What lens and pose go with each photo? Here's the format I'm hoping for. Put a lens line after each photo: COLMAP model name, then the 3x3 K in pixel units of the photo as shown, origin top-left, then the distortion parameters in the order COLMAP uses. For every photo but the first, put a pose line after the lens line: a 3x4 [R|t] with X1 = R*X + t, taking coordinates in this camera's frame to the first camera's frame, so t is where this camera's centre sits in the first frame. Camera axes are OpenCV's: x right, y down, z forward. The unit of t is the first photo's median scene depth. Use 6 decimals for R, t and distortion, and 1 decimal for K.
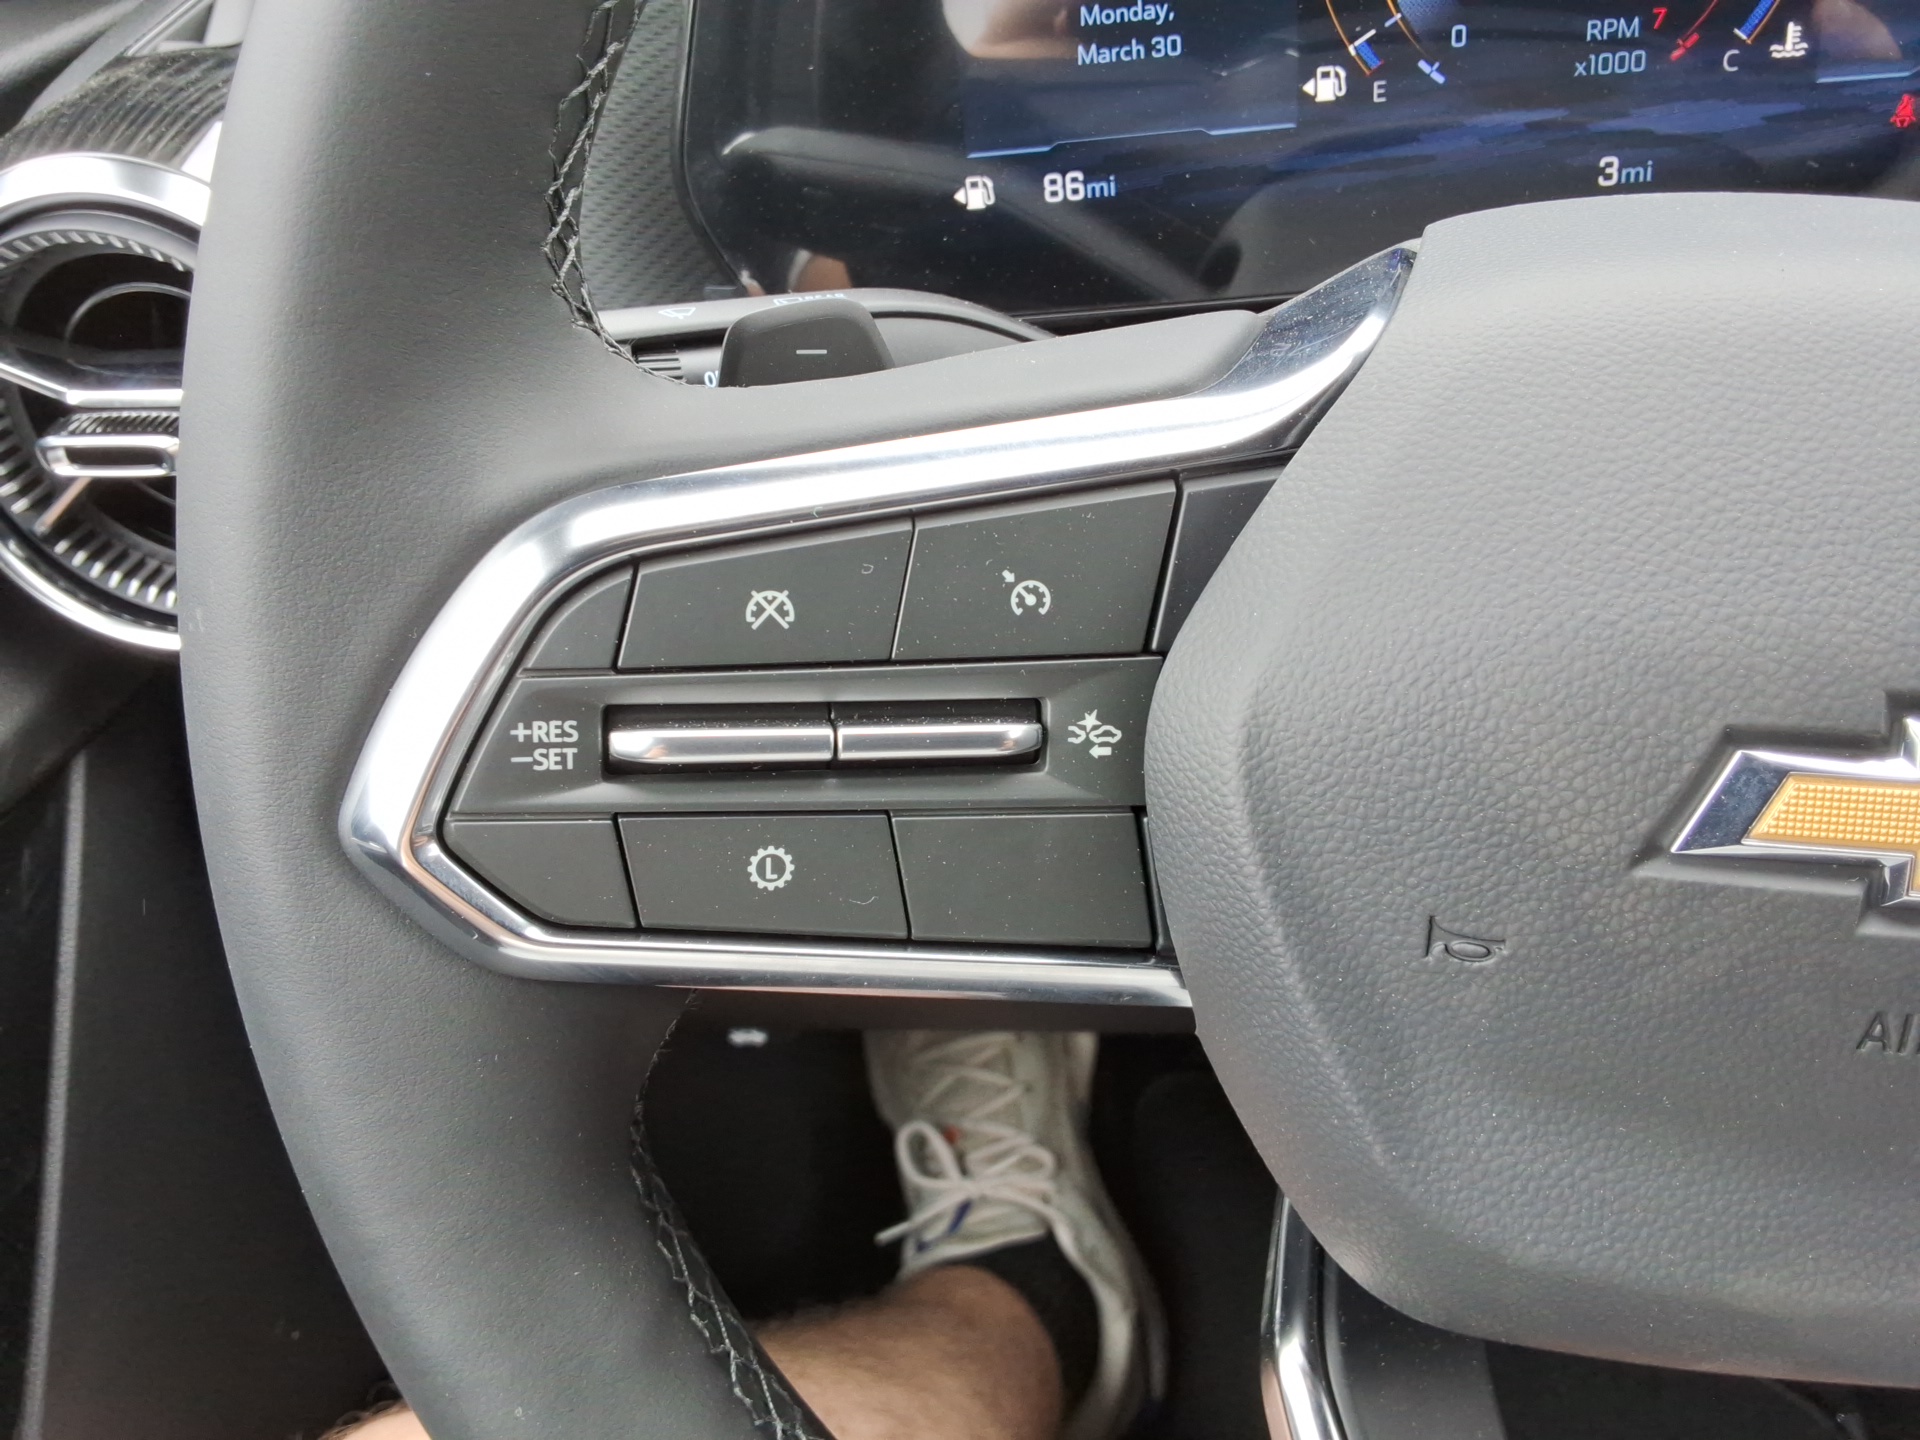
lens RADIAL K [[1595.6, 0, 967.5], [0, 1595.6, 694.8], [0, 0, 1]] dist [0.118499, -0.182333]
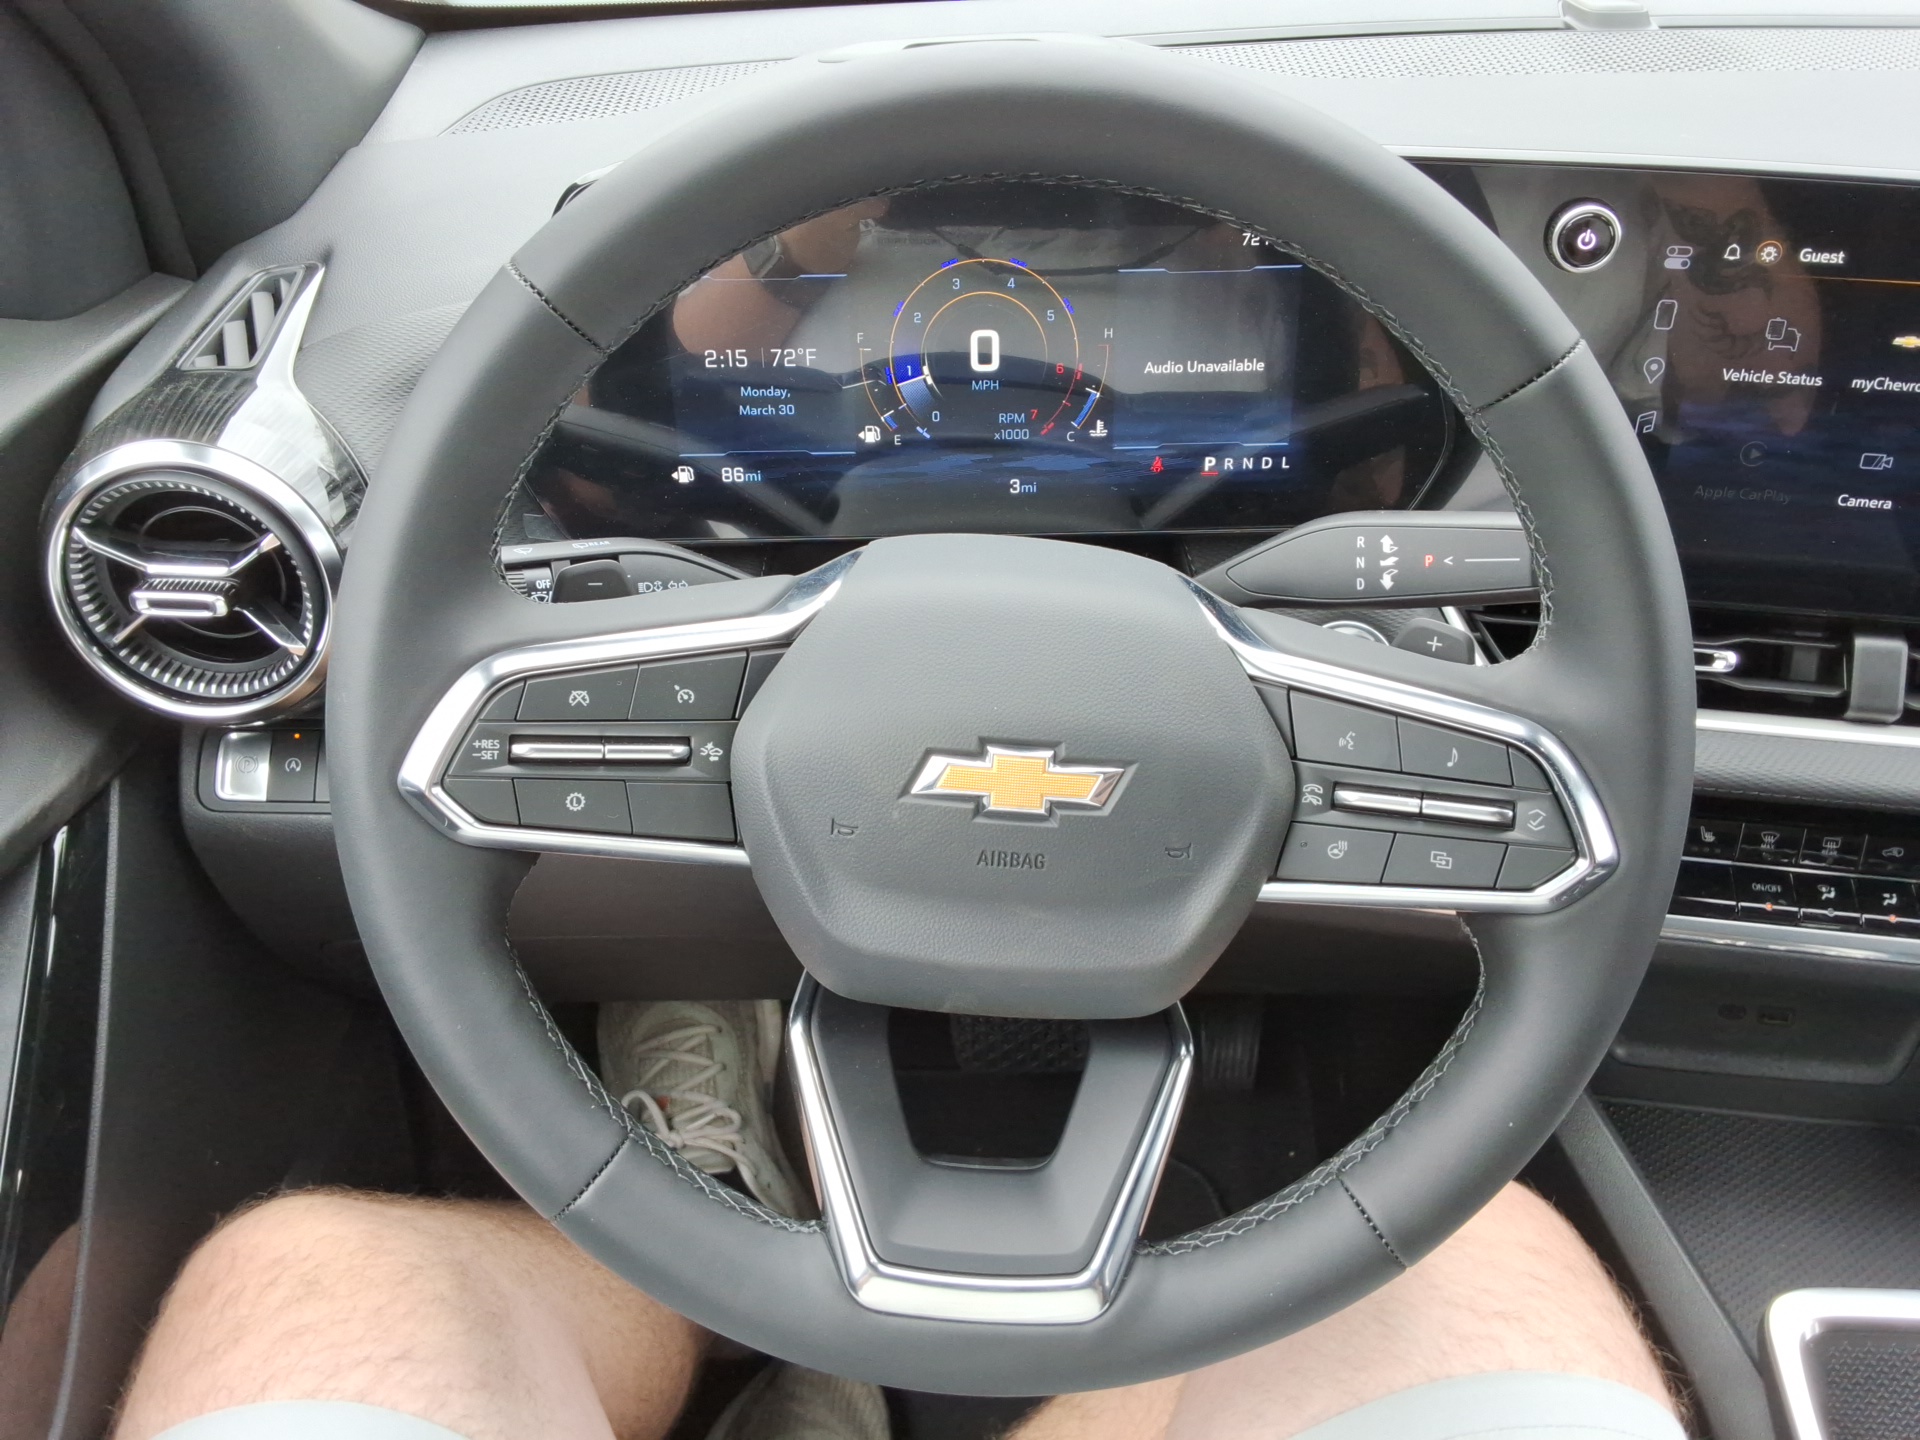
lens RADIAL K [[1565.0, 0, 981.2], [0, 1565.0, 691.7], [0, 0, 1]] dist [0.130718, -0.203431]
pose [[0.984975, 0.026137, 0.170706, 0.073011], [-0.014974, 0.997684, -0.066357, 0.087637], [-0.172045, 0.062803, 0.983085, -1.483019]]
